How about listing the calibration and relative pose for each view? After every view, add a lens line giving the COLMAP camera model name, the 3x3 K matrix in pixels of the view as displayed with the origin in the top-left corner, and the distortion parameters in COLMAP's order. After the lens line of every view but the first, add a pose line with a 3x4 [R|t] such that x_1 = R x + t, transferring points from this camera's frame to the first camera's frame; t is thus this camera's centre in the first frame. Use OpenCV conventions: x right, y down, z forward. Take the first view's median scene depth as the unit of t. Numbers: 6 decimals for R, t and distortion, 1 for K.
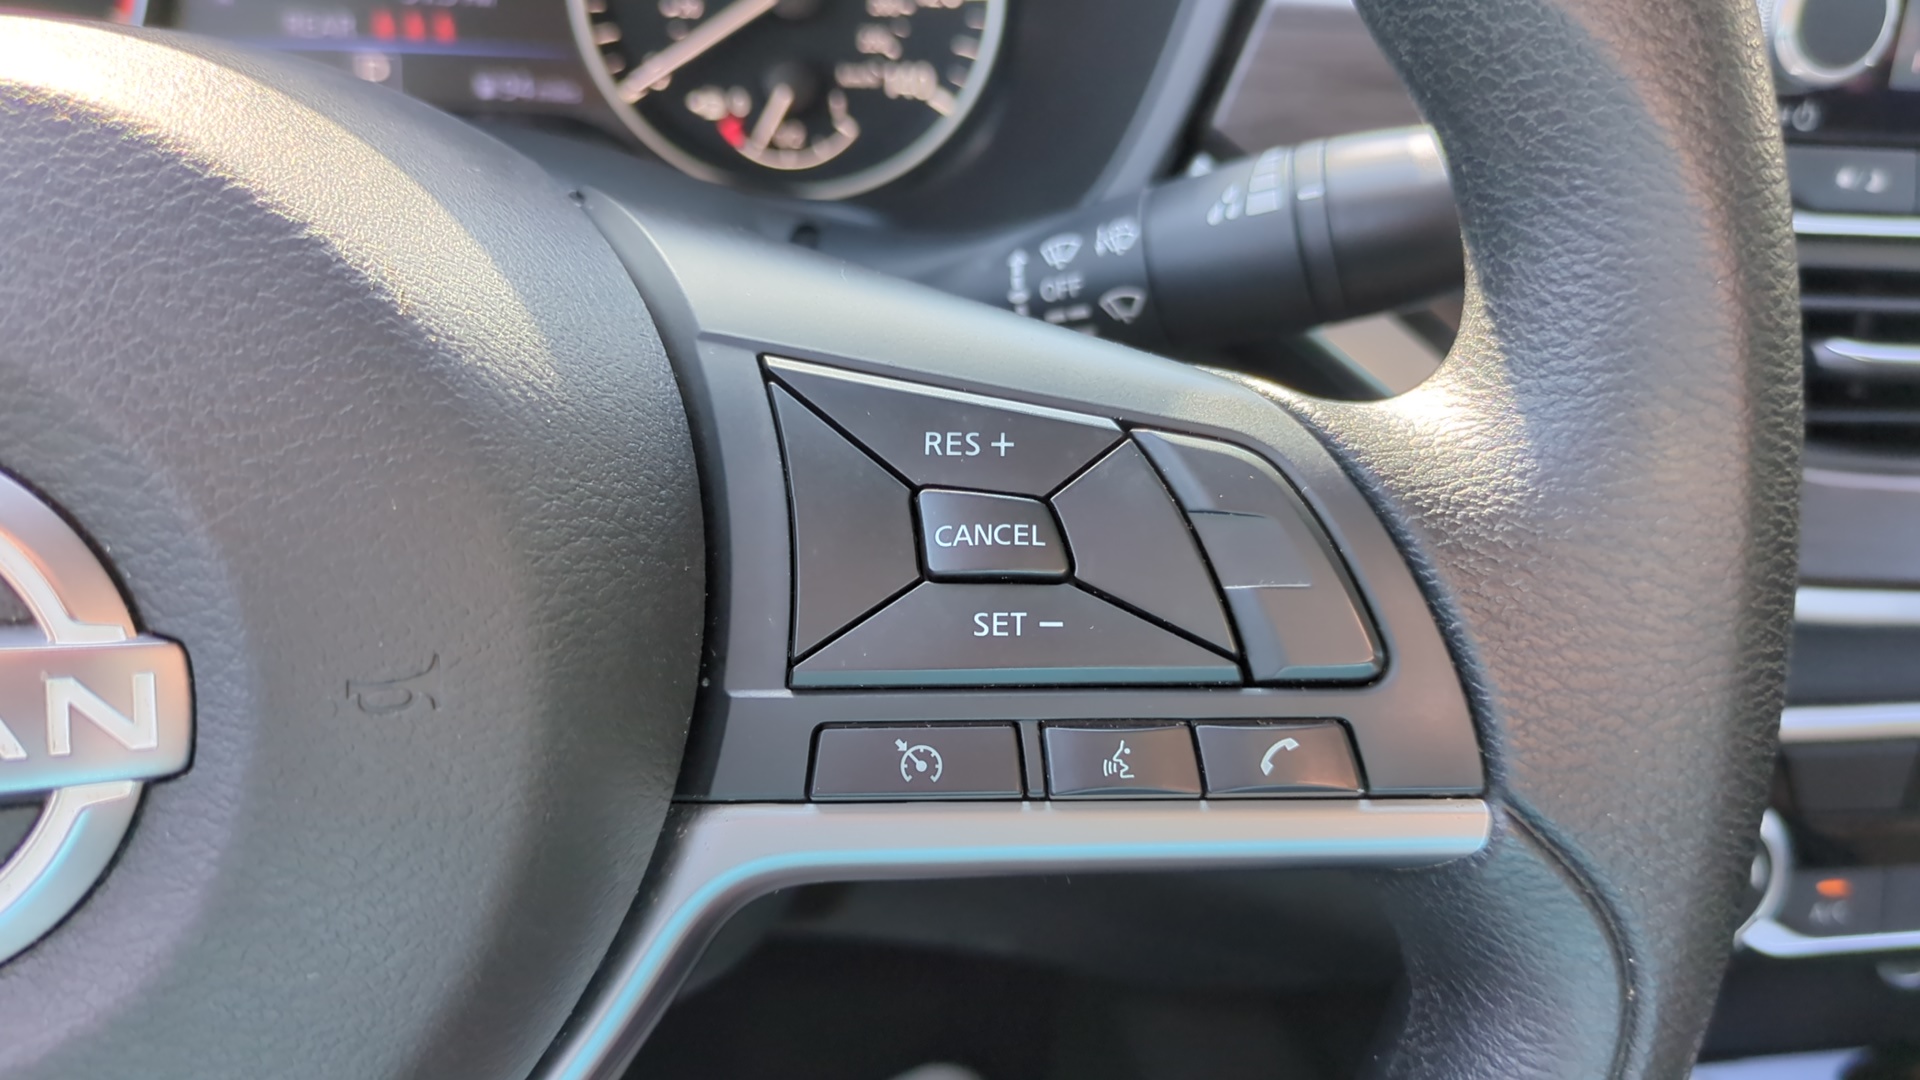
lens RADIAL K [[1662.2, 0, 946.3], [0, 1662.2, 556.4], [0, 0, 1]] dist [0.050369, -0.100576]
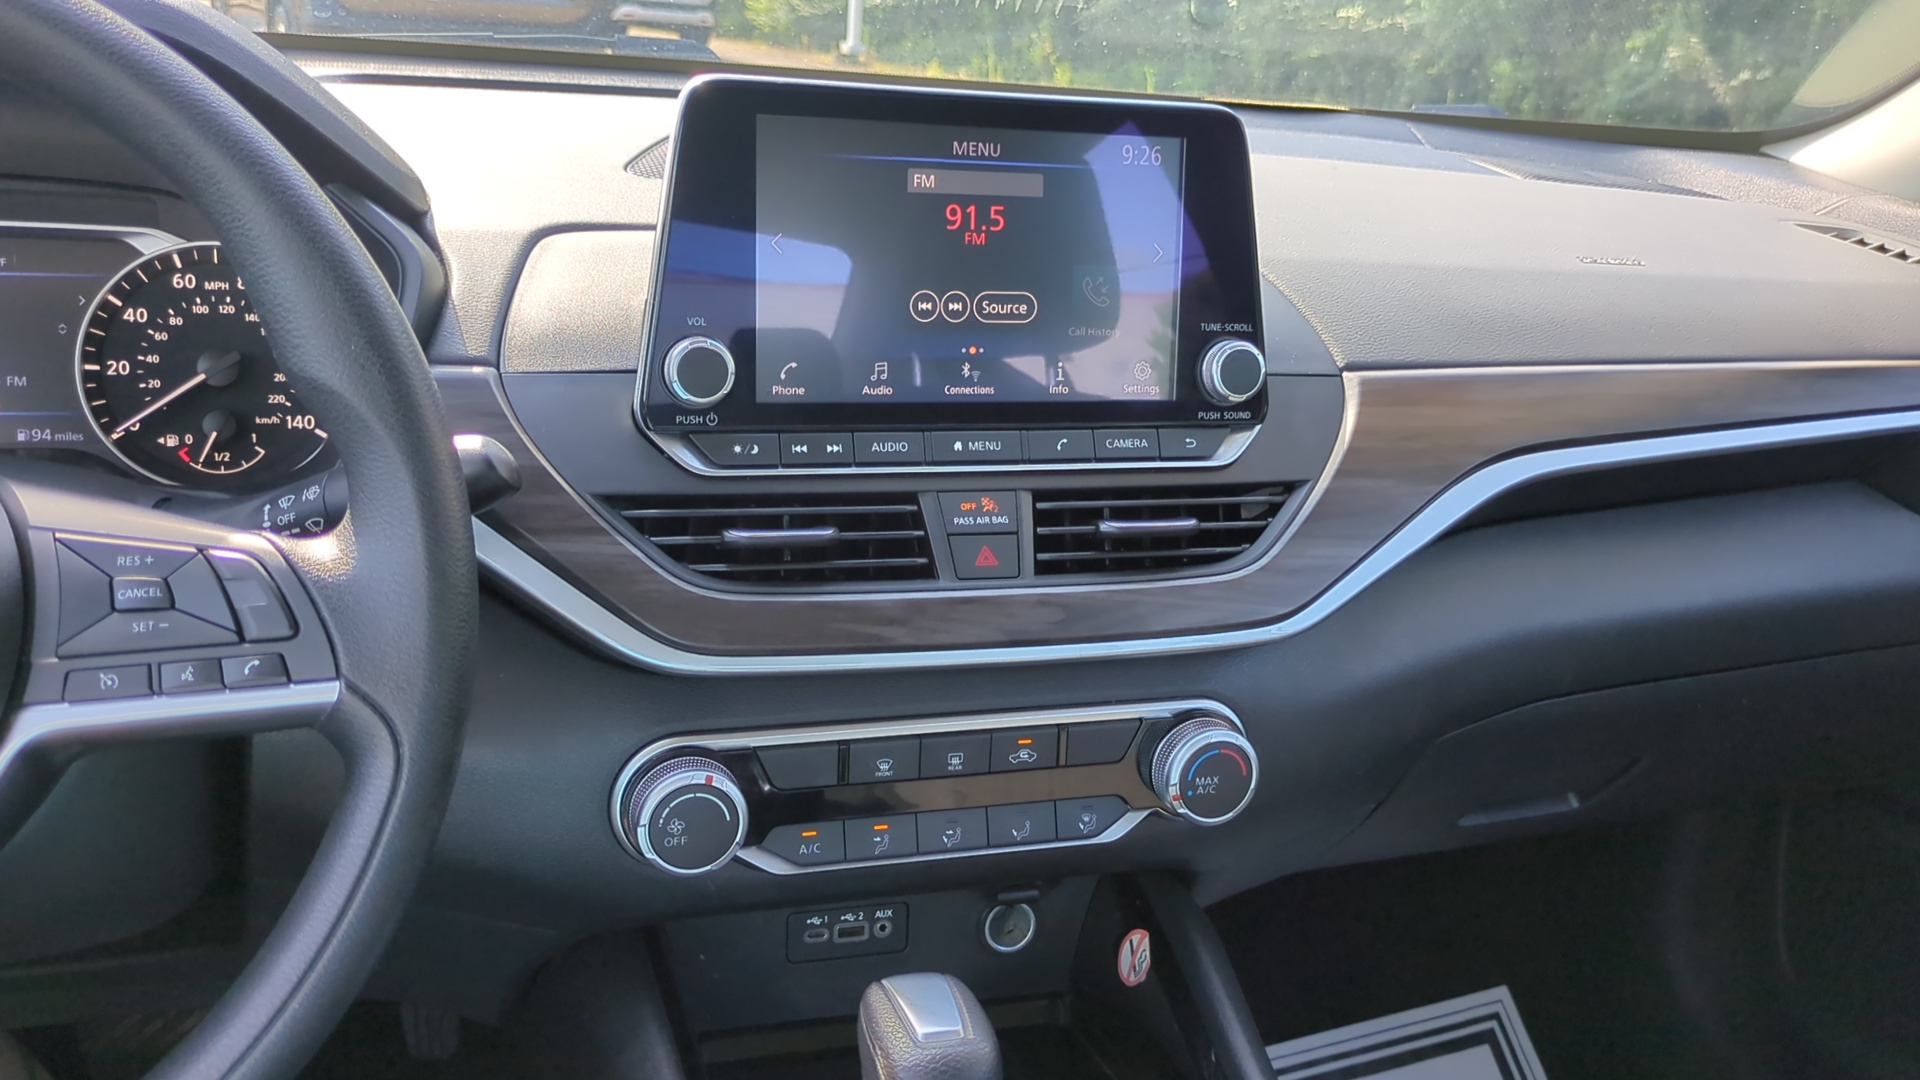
lens RADIAL K [[1662.2, 0, 956.2], [0, 1662.2, 525.4], [0, 0, 1]] dist [0.050369, -0.100576]
pose [[0.984372, -0.050081, 0.168833, 0.760234], [0.083643, 0.976631, -0.197979, 0.456679], [-0.154972, 0.209006, 0.965557, -1.565138]]
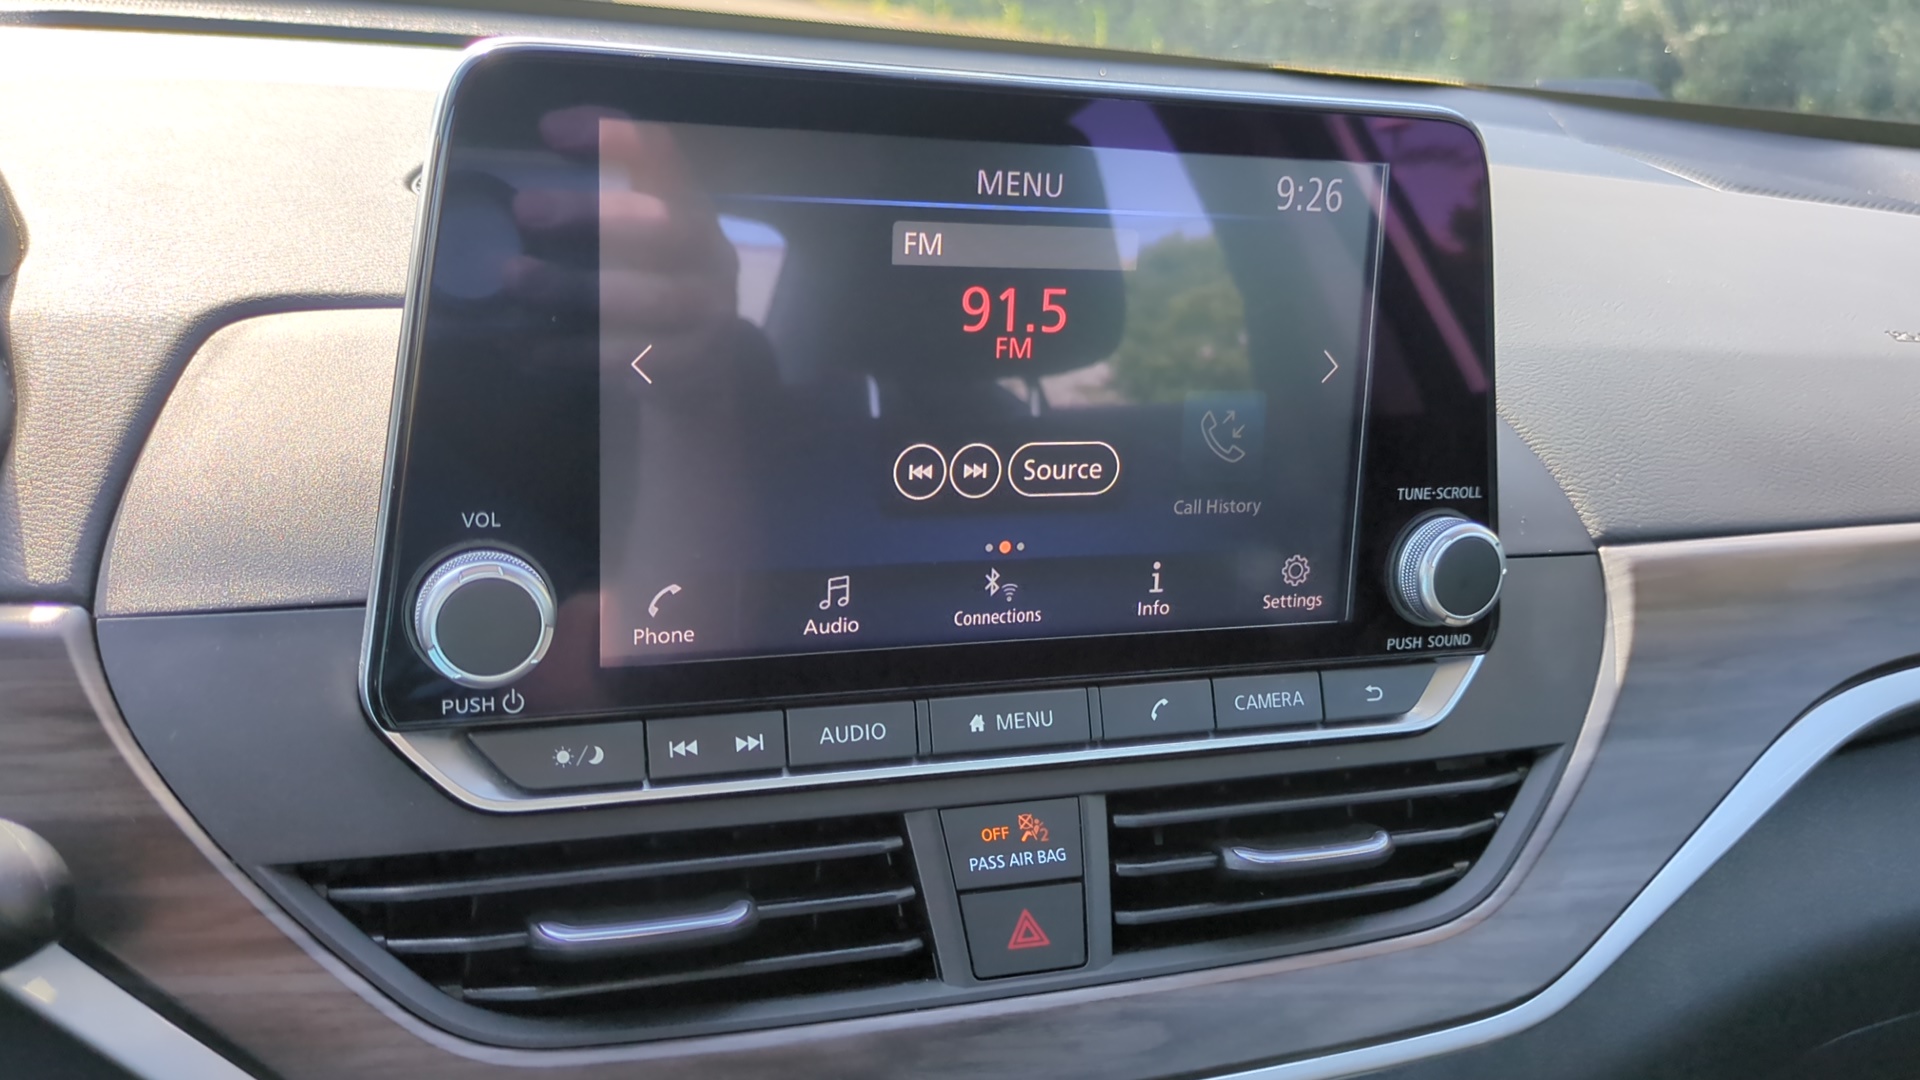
lens RADIAL K [[1662.2, 0, 957.7], [0, 1662.2, 530.5], [0, 0, 1]] dist [0.050369, -0.100576]
pose [[0.978193, -0.045761, 0.202595, 0.957734], [0.078786, 0.984278, -0.158081, -0.302743], [-0.192176, 0.170595, 0.966419, -0.143589]]
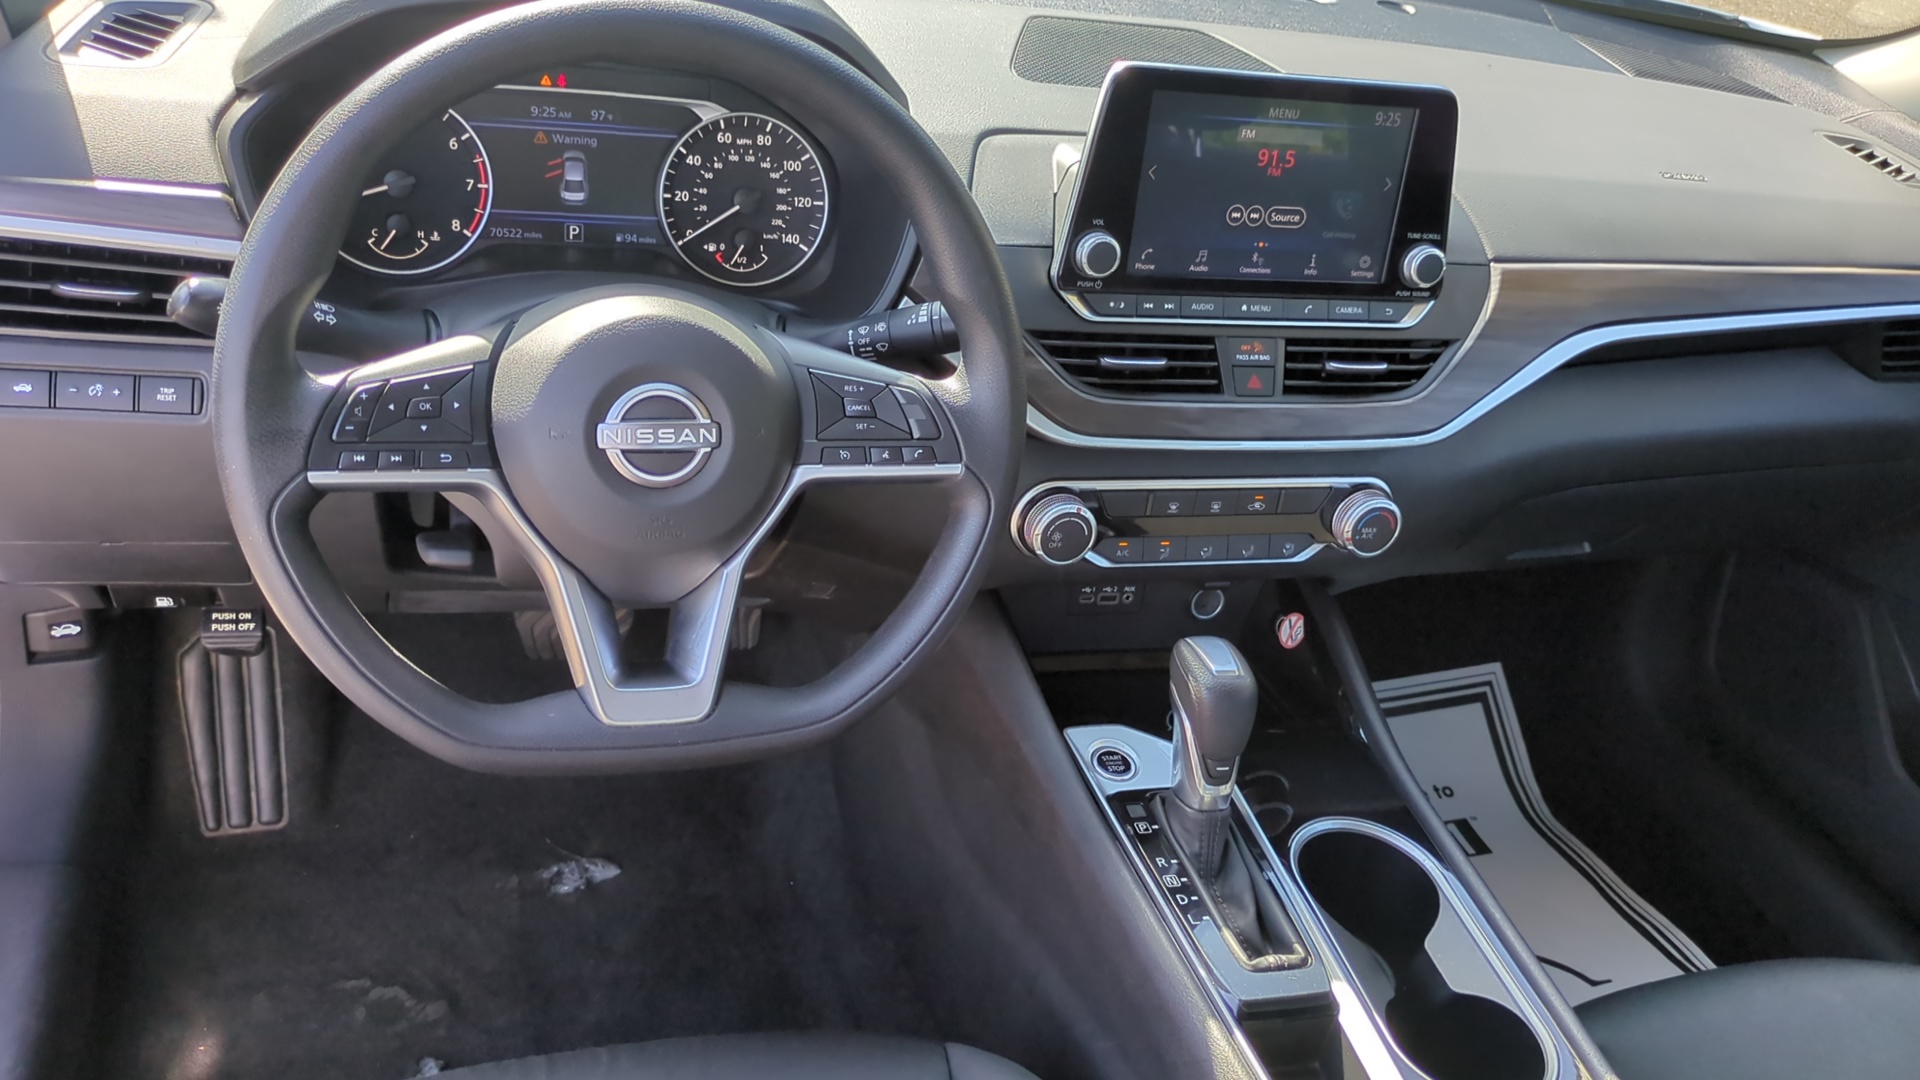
lens RADIAL K [[1662.2, 0, 953.0], [0, 1662.2, 543.3], [0, 0, 1]] dist [0.050369, -0.100576]
pose [[0.985337, -0.002425, 0.170605, -0.469007], [-0.002924, 0.999512, 0.031100, 0.204002], [-0.170597, -0.031143, 0.984849, -3.373661]]
